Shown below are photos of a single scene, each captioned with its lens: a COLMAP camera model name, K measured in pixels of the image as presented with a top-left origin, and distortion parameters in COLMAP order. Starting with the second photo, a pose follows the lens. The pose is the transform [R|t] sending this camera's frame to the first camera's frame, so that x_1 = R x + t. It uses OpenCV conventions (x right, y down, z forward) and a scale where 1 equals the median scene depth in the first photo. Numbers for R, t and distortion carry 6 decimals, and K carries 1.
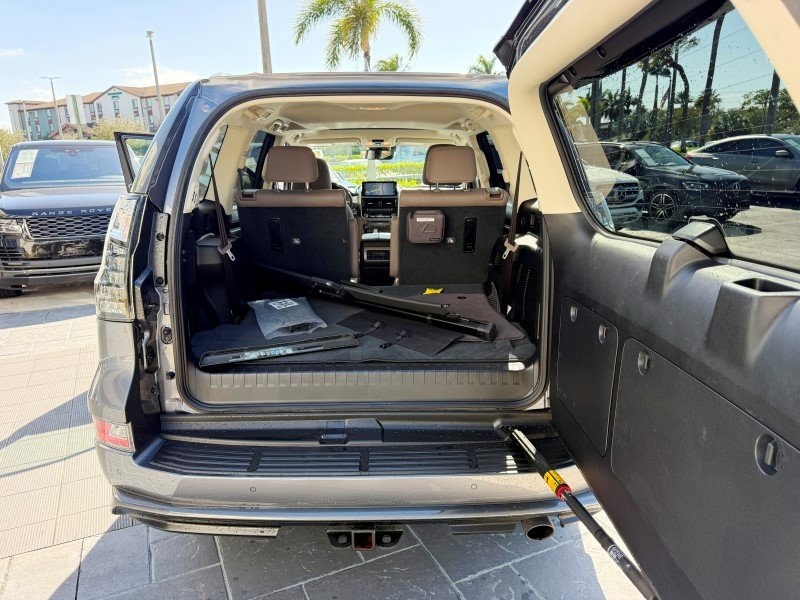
lens RADIAL K [[567.9, 0, 411.4], [0, 567.9, 308.2], [0, 0, 1]] dist [0.006697, -0.001021]
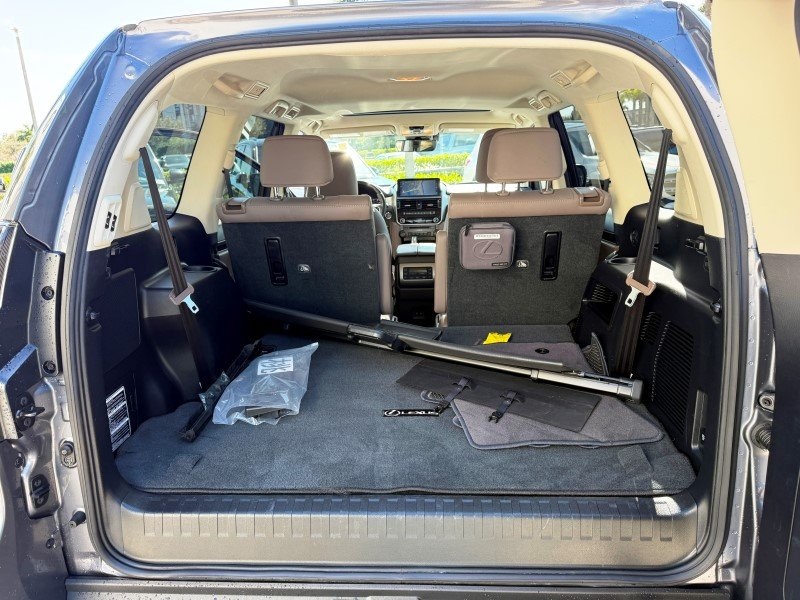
lens RADIAL K [[578.8, 0, 400.8], [0, 578.8, 300.8], [0, 0, 1]] dist [0.056801, -0.100536]
pose [[0.996301, -0.006128, -0.085709, -0.019542], [0.005729, 0.999972, -0.004895, -0.074309], [0.085737, 0.004386, 0.996308, 0.287403]]
